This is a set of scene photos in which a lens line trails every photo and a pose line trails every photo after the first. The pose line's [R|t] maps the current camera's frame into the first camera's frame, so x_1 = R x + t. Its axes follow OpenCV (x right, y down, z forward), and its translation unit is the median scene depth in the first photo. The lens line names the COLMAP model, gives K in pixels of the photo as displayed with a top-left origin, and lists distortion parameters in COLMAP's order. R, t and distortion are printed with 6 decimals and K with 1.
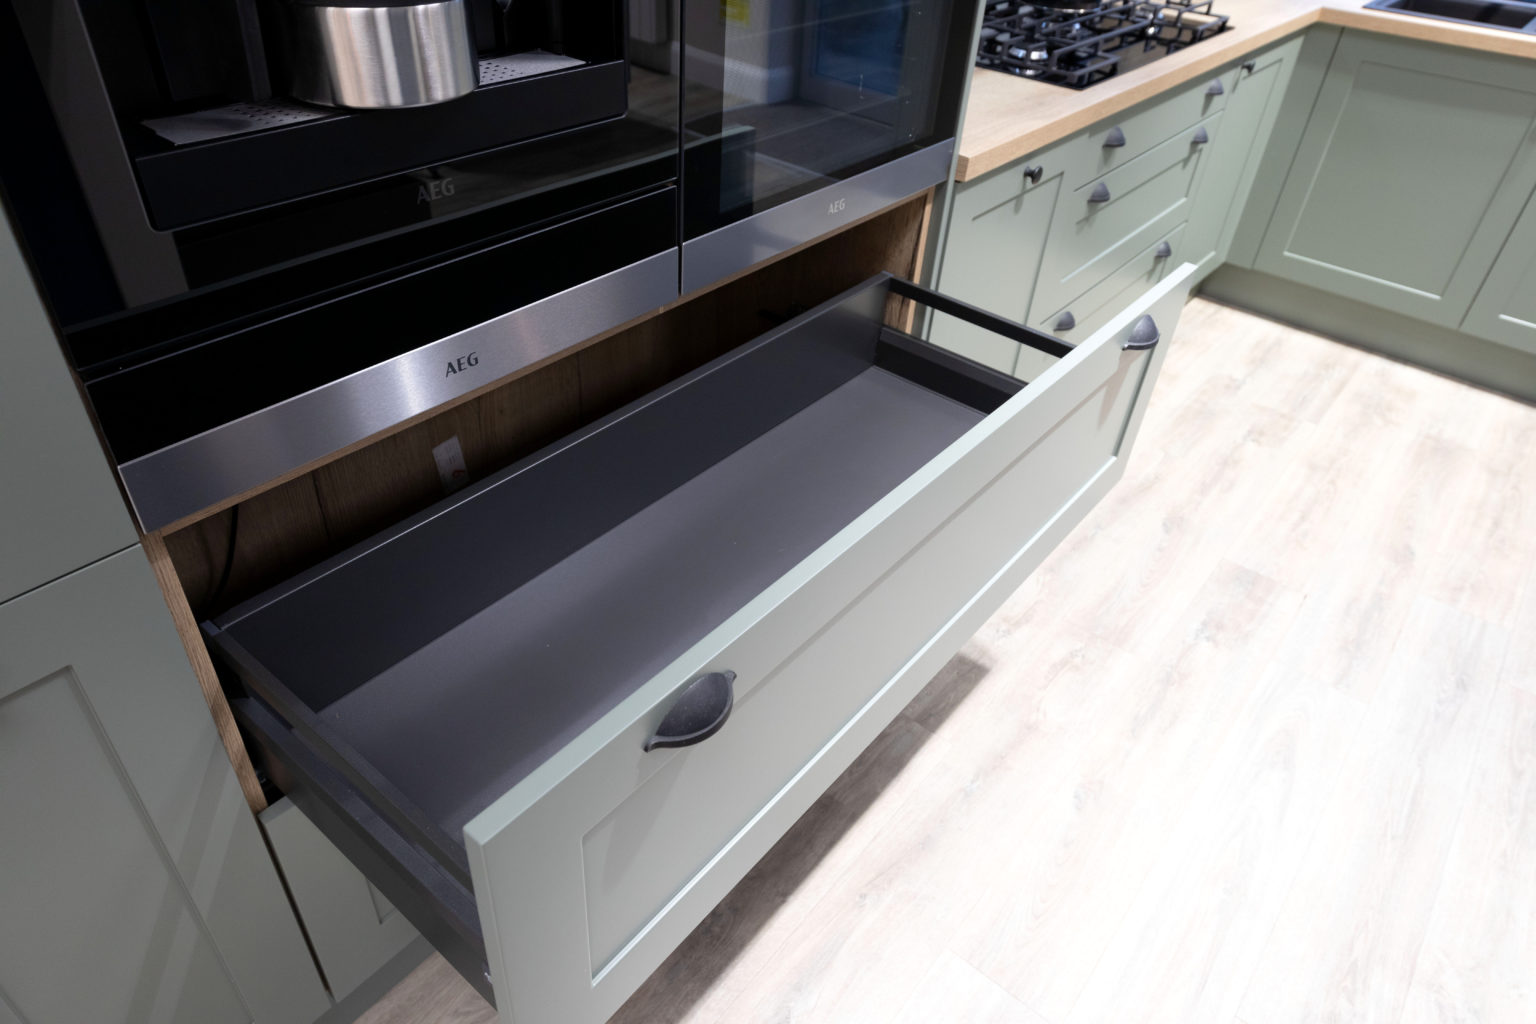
lens RADIAL K [[1017.0, 0, 768.8], [0, 1017.0, 549.1], [0, 0, 1]] dist [0.021235, -0.002562]
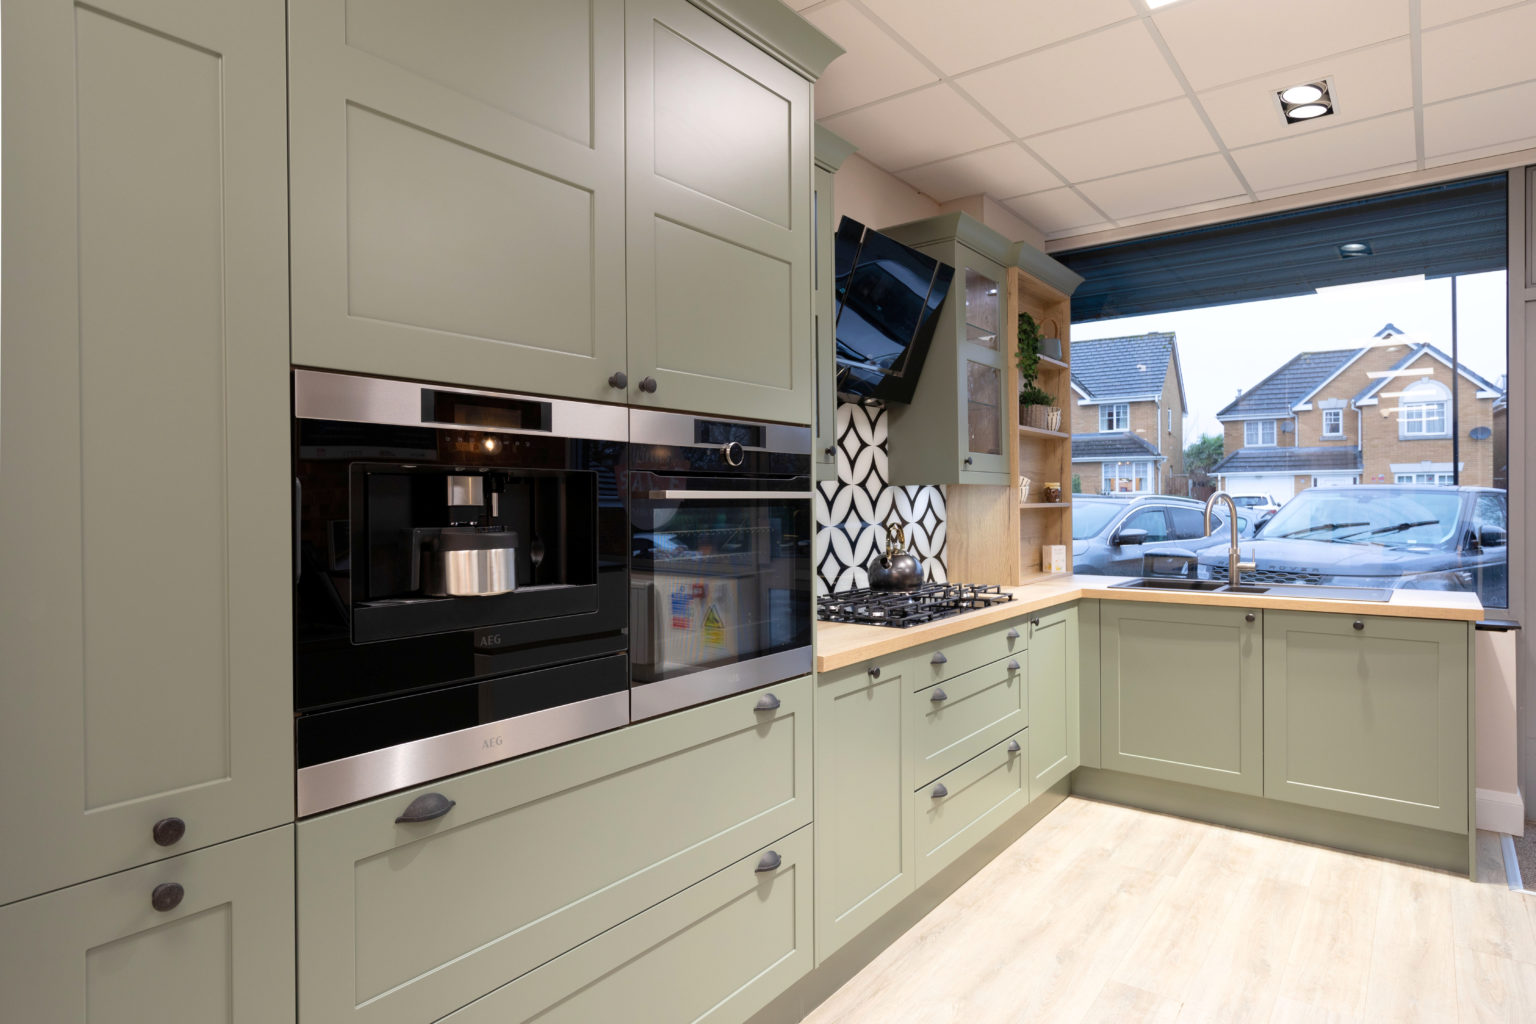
lens RADIAL K [[903.5, 0, 769.6], [0, 903.5, 503.7], [0, 0, 1]] dist [0.019229, -0.001892]
pose [[0.997035, -0.068371, 0.035297, 0.046318], [0.075761, 0.792135, -0.605626, 0.152848], [0.013447, 0.606505, 0.794966, -0.146083]]
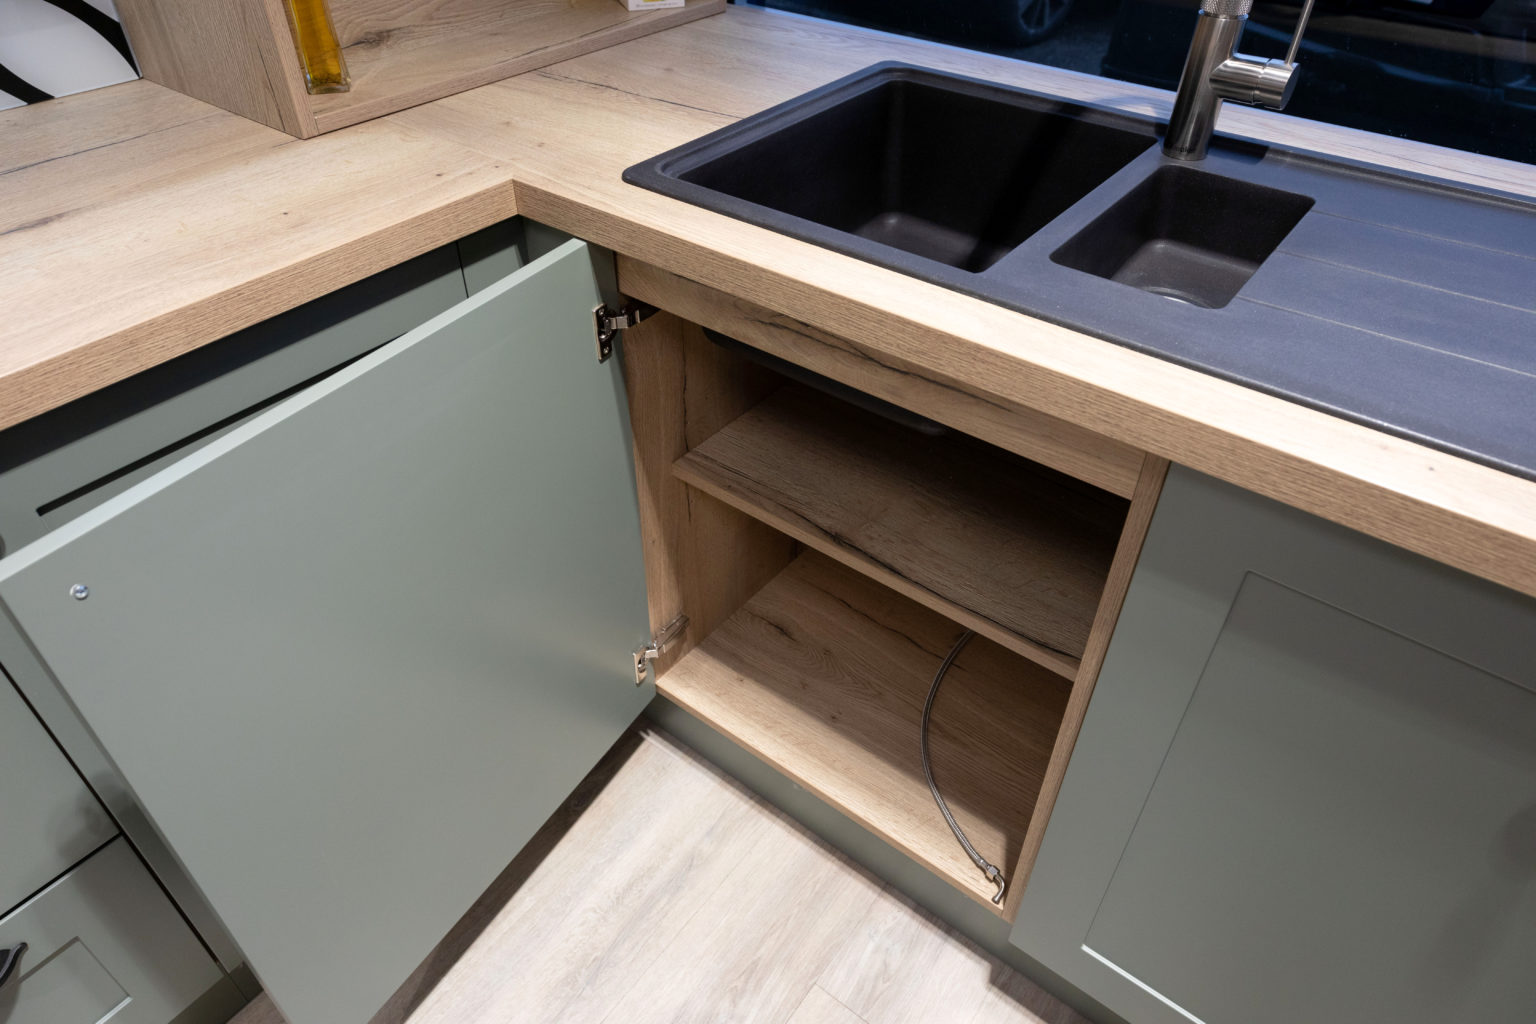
lens RADIAL K [[996.8, 0, 765.5], [0, 996.8, 521.3], [0, 0, 1]] dist [0.000718, 0.004715]
pose [[0.998491, -0.051781, -0.018263, 0.664769], [0.052494, 0.997779, 0.040997, -0.446033], [0.016099, -0.041894, 0.998992, 0.696130]]
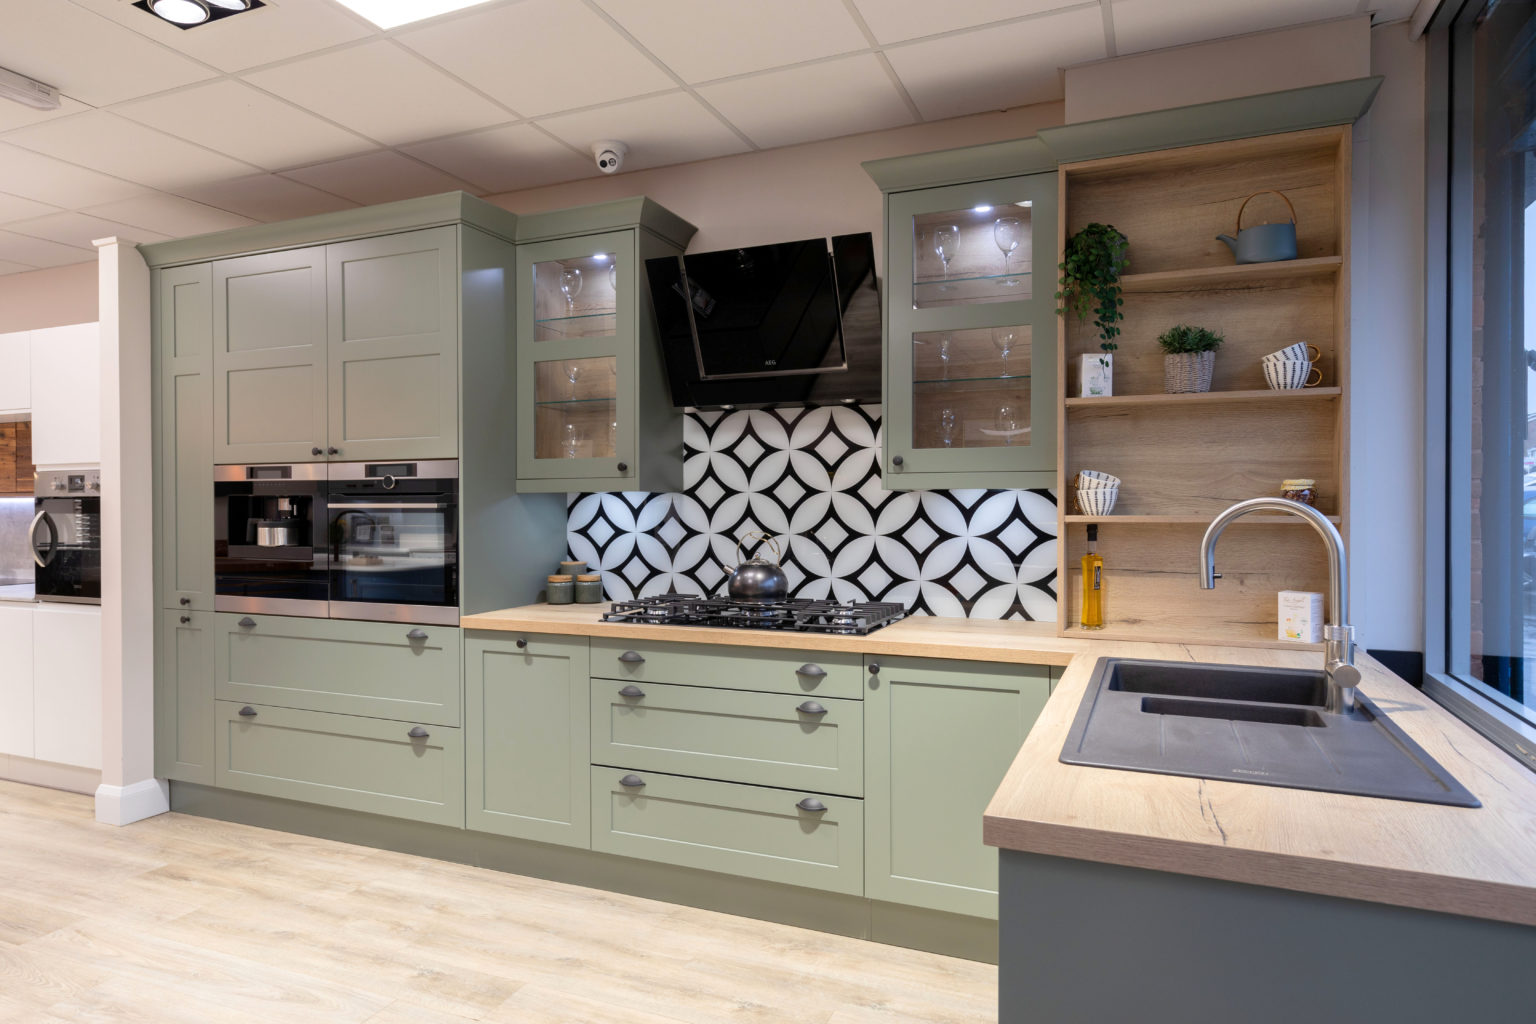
lens RADIAL K [[882.5, 0, 760.3], [0, 882.5, 502.8], [0, 0, 1]] dist [0.019642, -0.001128]
pose [[0.270126, -0.058282, -0.961059, 1.322819], [-0.569984, 0.794786, -0.208405, -0.322353], [0.775983, 0.604084, 0.181473, 0.580213]]
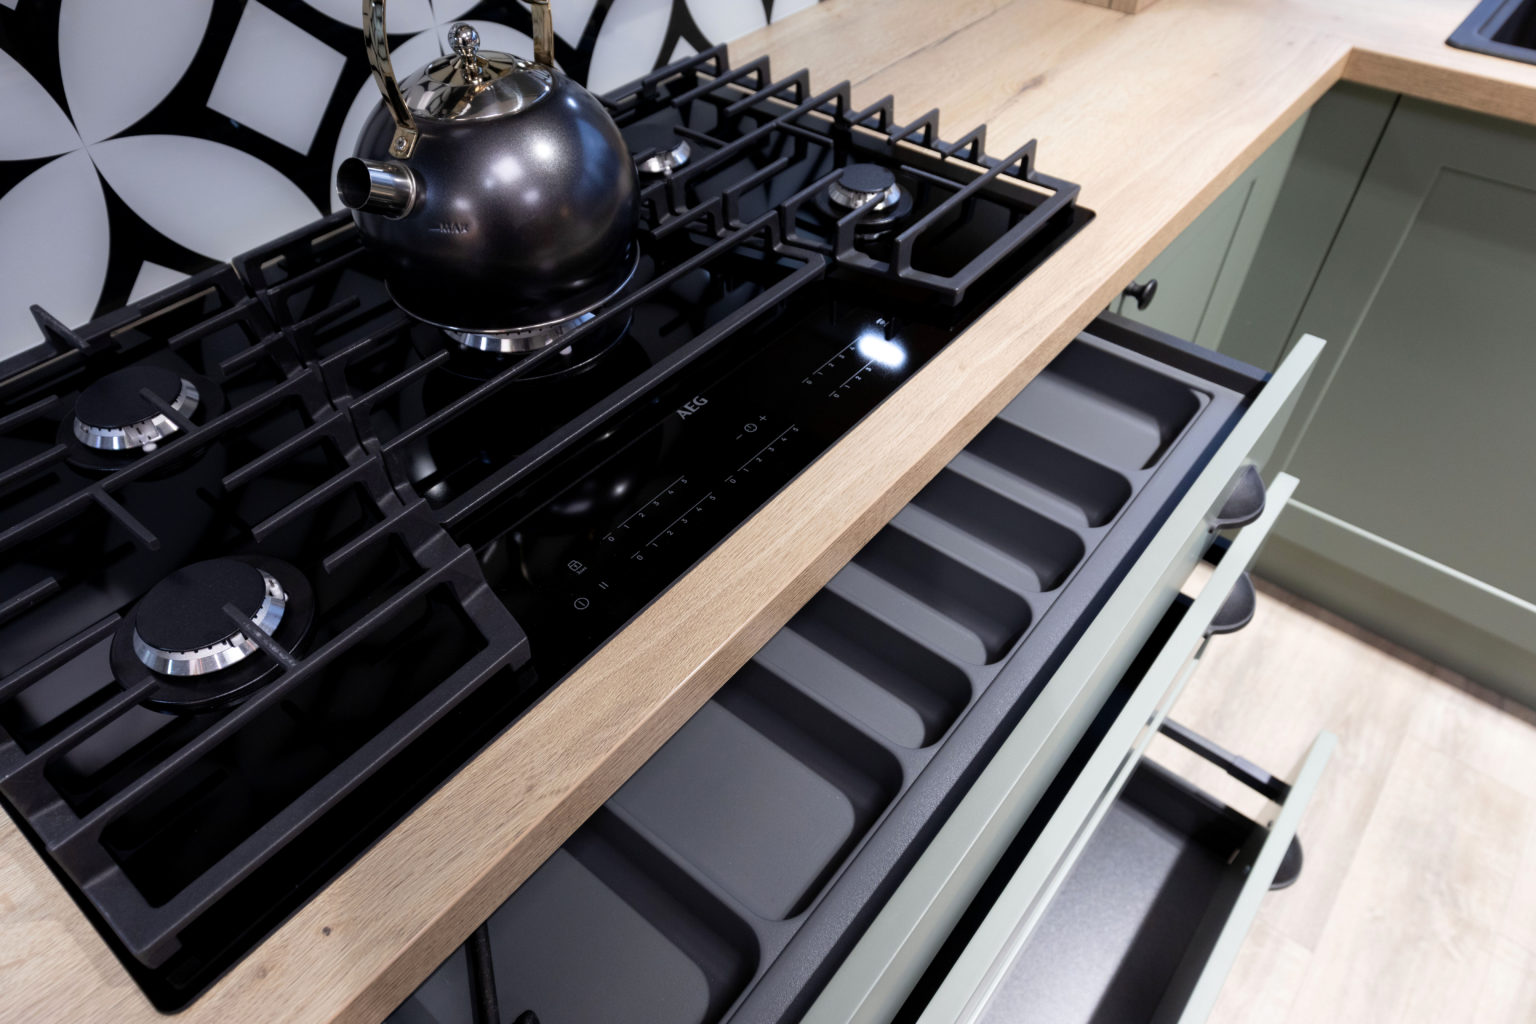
lens RADIAL K [[996.8, 0, 765.5], [0, 996.8, 521.3], [0, 0, 1]] dist [0.000718, 0.004715]
pose [[0.998029, -0.035878, -0.051490, 0.326787], [0.042777, 0.989248, 0.139855, -0.424972], [0.045919, -0.141782, 0.988832, 0.581999]]
